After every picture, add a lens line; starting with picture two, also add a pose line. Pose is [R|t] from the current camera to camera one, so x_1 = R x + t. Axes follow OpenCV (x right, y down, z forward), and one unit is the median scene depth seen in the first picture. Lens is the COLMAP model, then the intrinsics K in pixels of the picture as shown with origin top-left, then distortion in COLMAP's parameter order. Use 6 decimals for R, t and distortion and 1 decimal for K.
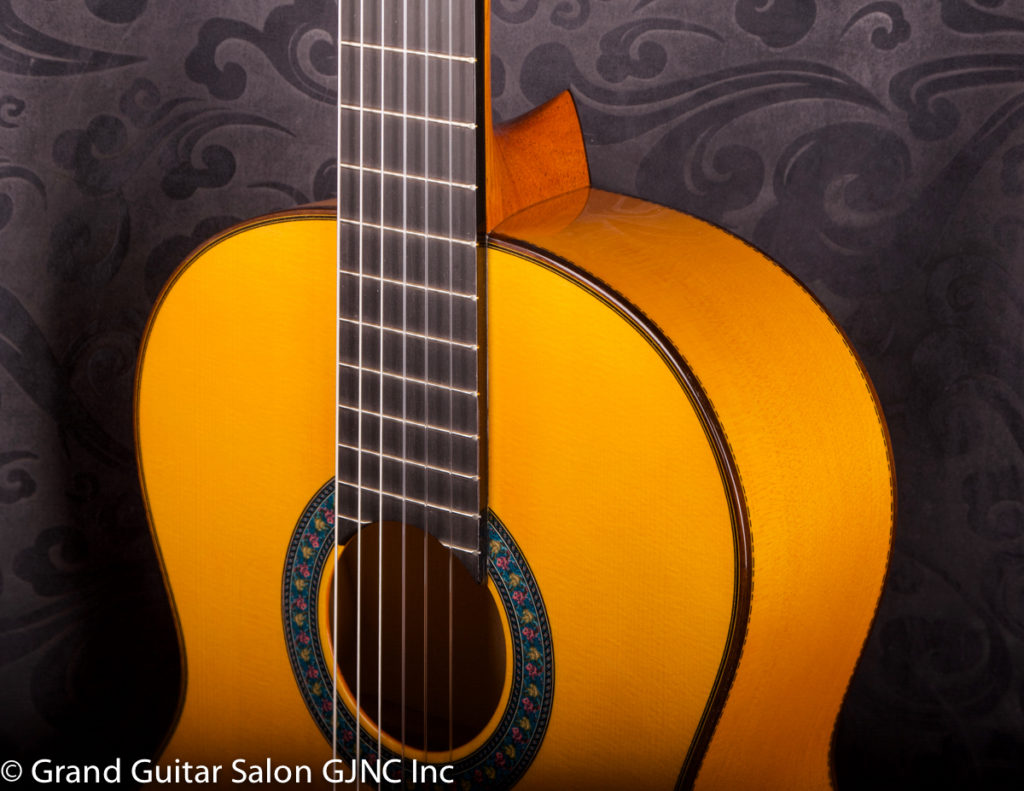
lens RADIAL K [[2855.9, 0, 508.5], [0, 2855.9, 398.0], [0, 0, 1]] dist [0.136211, 0.880865]
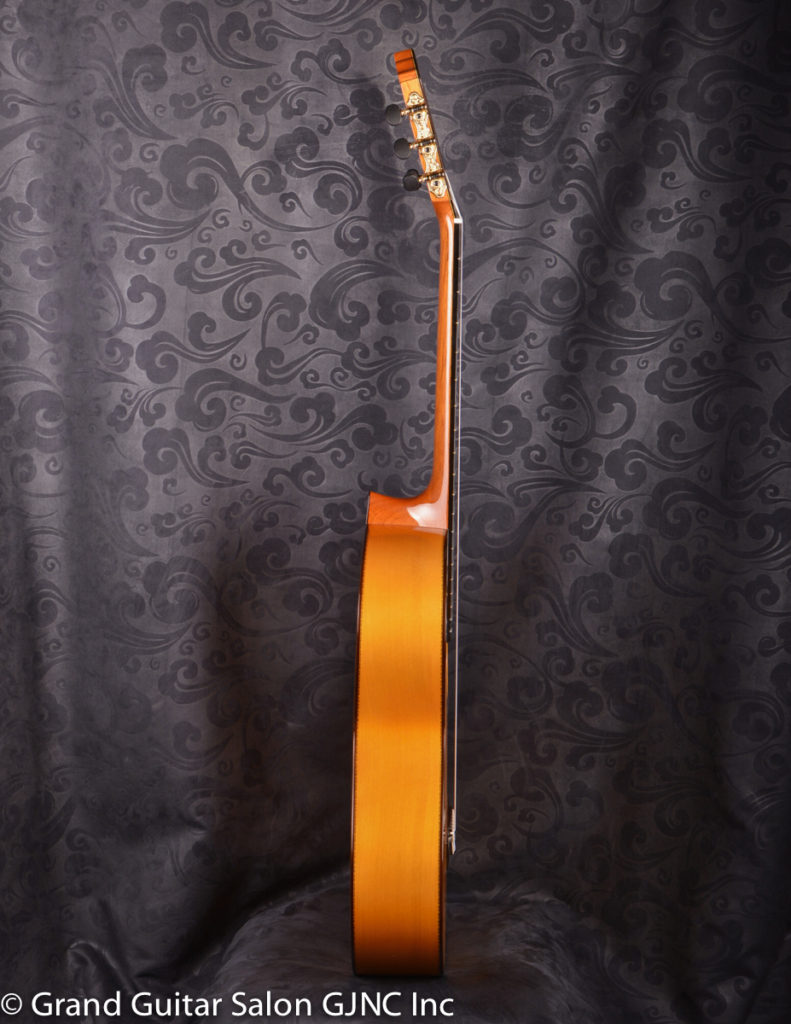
lens RADIAL K [[2380.7, 0, 396.0], [0, 2380.7, 585.1], [0, 0, 1]] dist [0.003901, 1.505675]
pose [[0.986482, -0.014051, 0.163266, -0.372481], [0.031681, 0.993873, -0.105889, 0.239357], [-0.160778, 0.109630, 0.980883, -1.334771]]
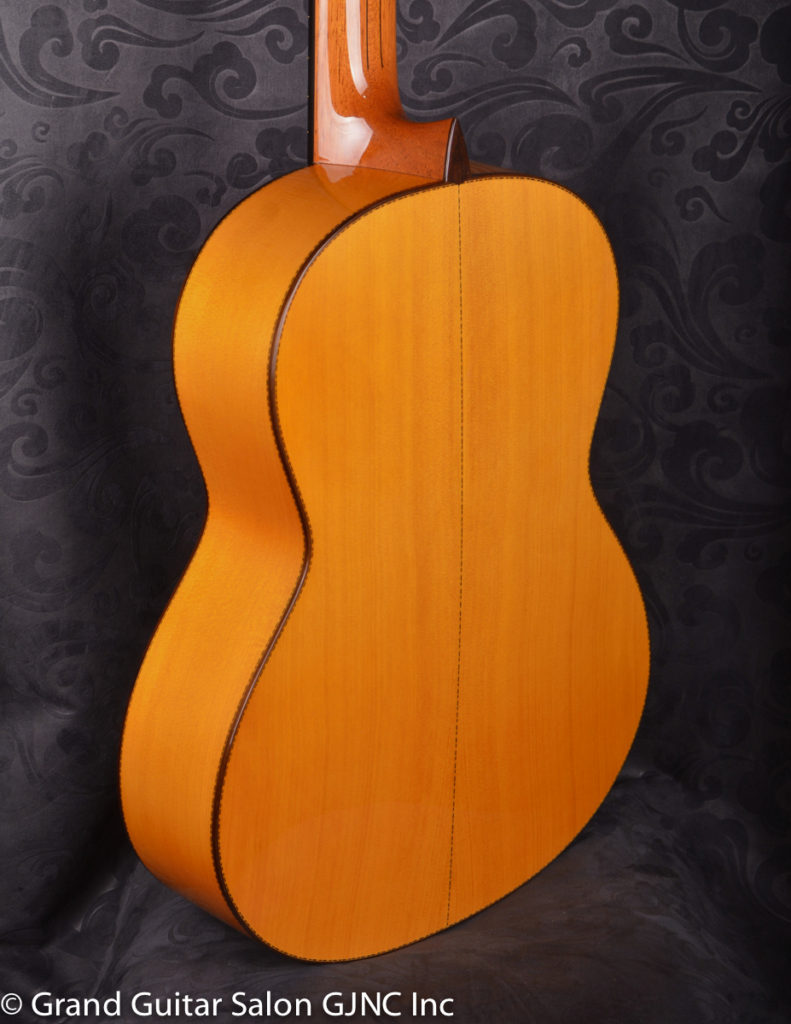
lens RADIAL K [[2360.1, 0, 414.2], [0, 2360.1, 600.6], [0, 0, 1]] dist [0.114941, 0.715013]
pose [[0.968219, -0.095129, 0.231306, -0.298383], [0.072430, 0.991859, 0.104739, 0.030768], [-0.239387, -0.084657, 0.967226, -0.311161]]
